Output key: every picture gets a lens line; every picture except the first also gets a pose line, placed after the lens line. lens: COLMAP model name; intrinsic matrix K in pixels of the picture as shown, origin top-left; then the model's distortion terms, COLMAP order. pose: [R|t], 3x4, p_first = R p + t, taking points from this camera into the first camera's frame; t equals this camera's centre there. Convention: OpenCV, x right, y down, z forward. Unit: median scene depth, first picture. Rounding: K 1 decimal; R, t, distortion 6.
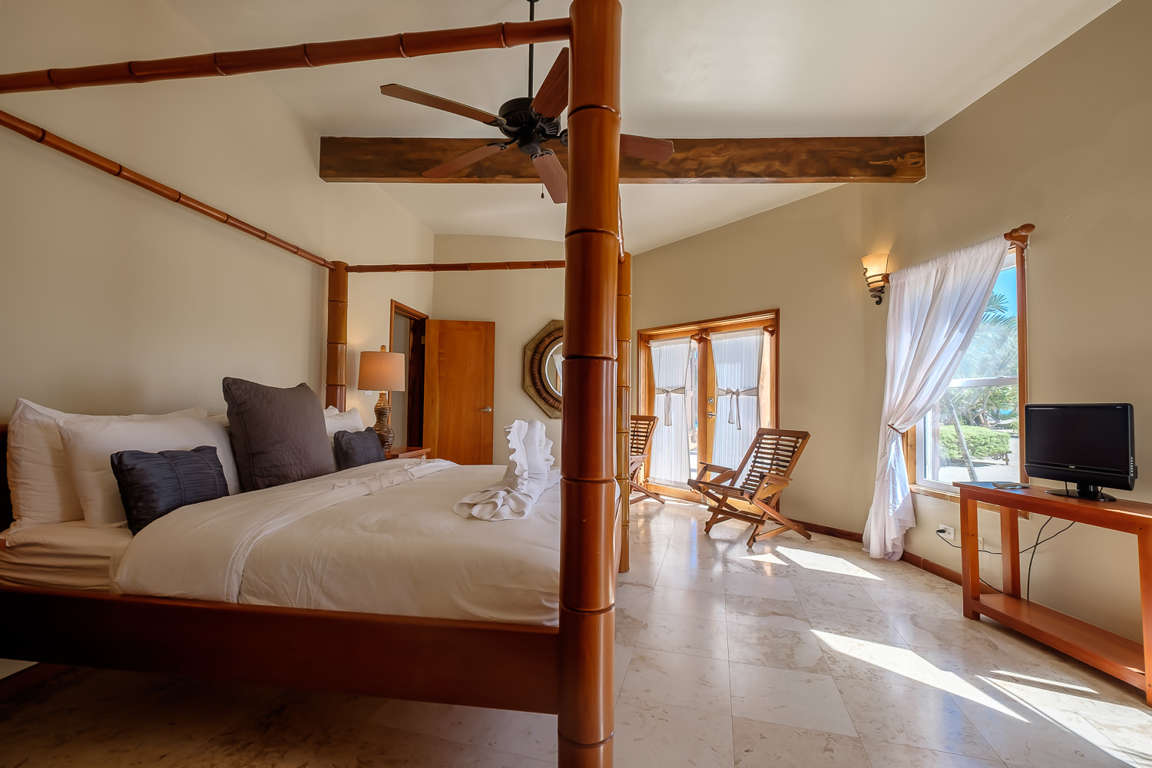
lens RADIAL K [[504.4, 0, 572.0], [0, 504.4, 387.9], [0, 0, 1]] dist [-0.001217, -0.000212]
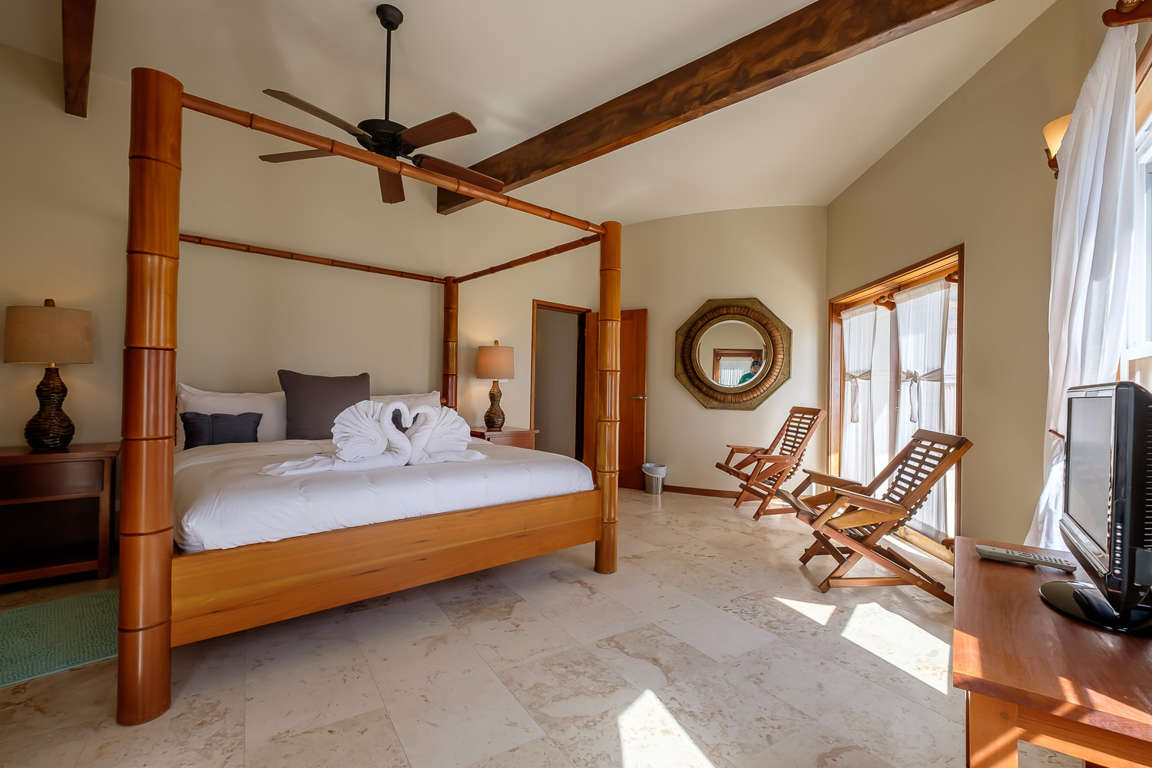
lens RADIAL K [[504.4, 0, 575.3], [0, 504.4, 385.1], [0, 0, 1]] dist [-0.001217, -0.000212]
pose [[0.753847, -0.002968, -0.657043, 0.507100], [0.009882, 0.999928, 0.006821, 0.013337], [0.656975, -0.011635, 0.753822, 0.215059]]
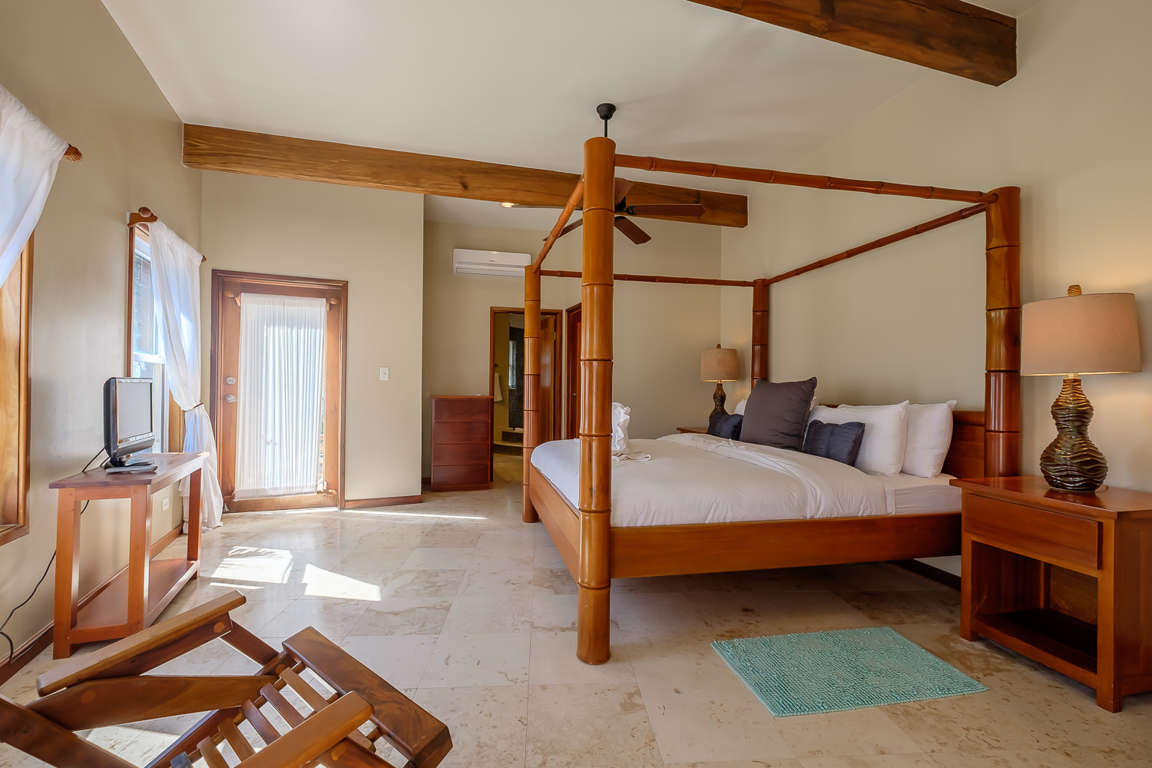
lens RADIAL K [[504.4, 0, 572.4], [0, 504.4, 390.8], [0, 0, 1]] dist [-0.001217, -0.000212]
pose [[-0.944328, -0.021416, -0.328309, 0.254094], [-0.013224, 0.999543, -0.027167, 0.039727], [0.328741, -0.021313, -0.944180, 1.226321]]
